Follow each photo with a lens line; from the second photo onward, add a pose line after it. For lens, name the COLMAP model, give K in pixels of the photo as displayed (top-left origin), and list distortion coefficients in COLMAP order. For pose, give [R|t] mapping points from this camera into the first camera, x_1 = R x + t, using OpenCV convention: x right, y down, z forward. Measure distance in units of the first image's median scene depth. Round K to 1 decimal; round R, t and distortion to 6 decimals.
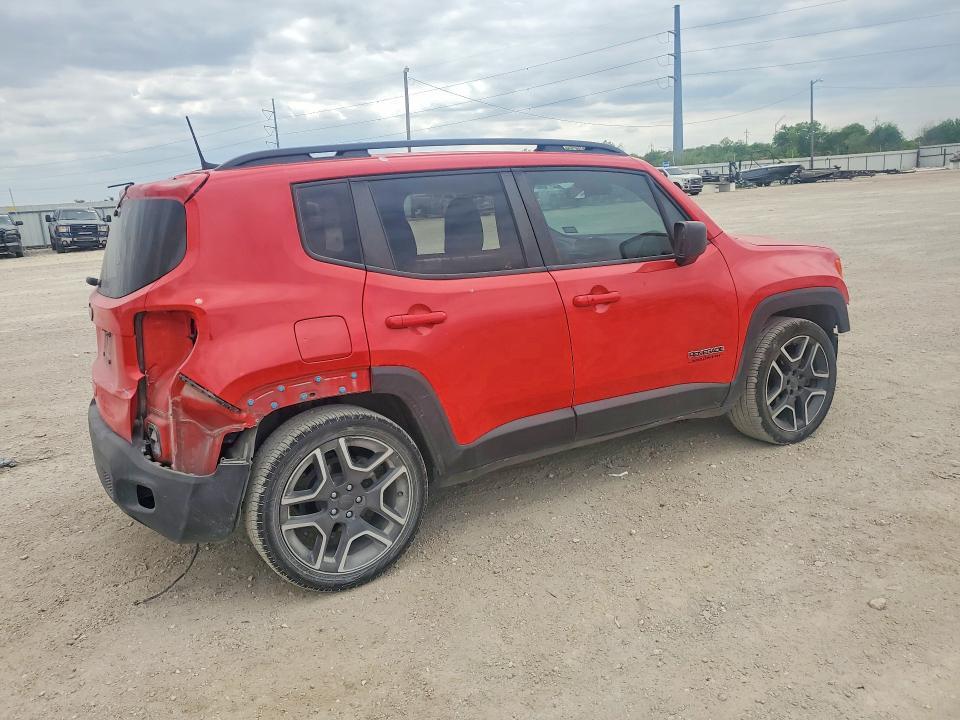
lens RADIAL K [[752.3, 0, 437.9], [0, 752.3, 358.5], [0, 0, 1]] dist [0.106425, -0.120772]
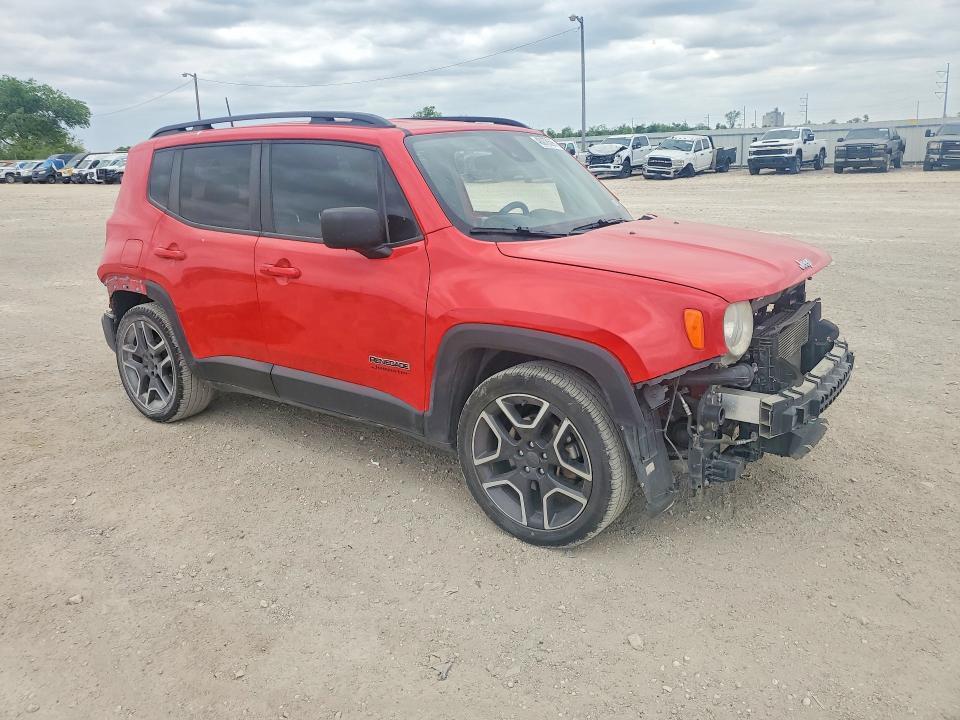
lens RADIAL K [[752.0, 0, 490.1], [0, 752.0, 343.5], [0, 0, 1]] dist [0.106821, -0.113087]
pose [[0.392908, 0.271514, -0.878580, 1.156219], [-0.182161, 0.959465, 0.215046, -0.237467], [0.901355, 0.075550, 0.426441, 0.749130]]
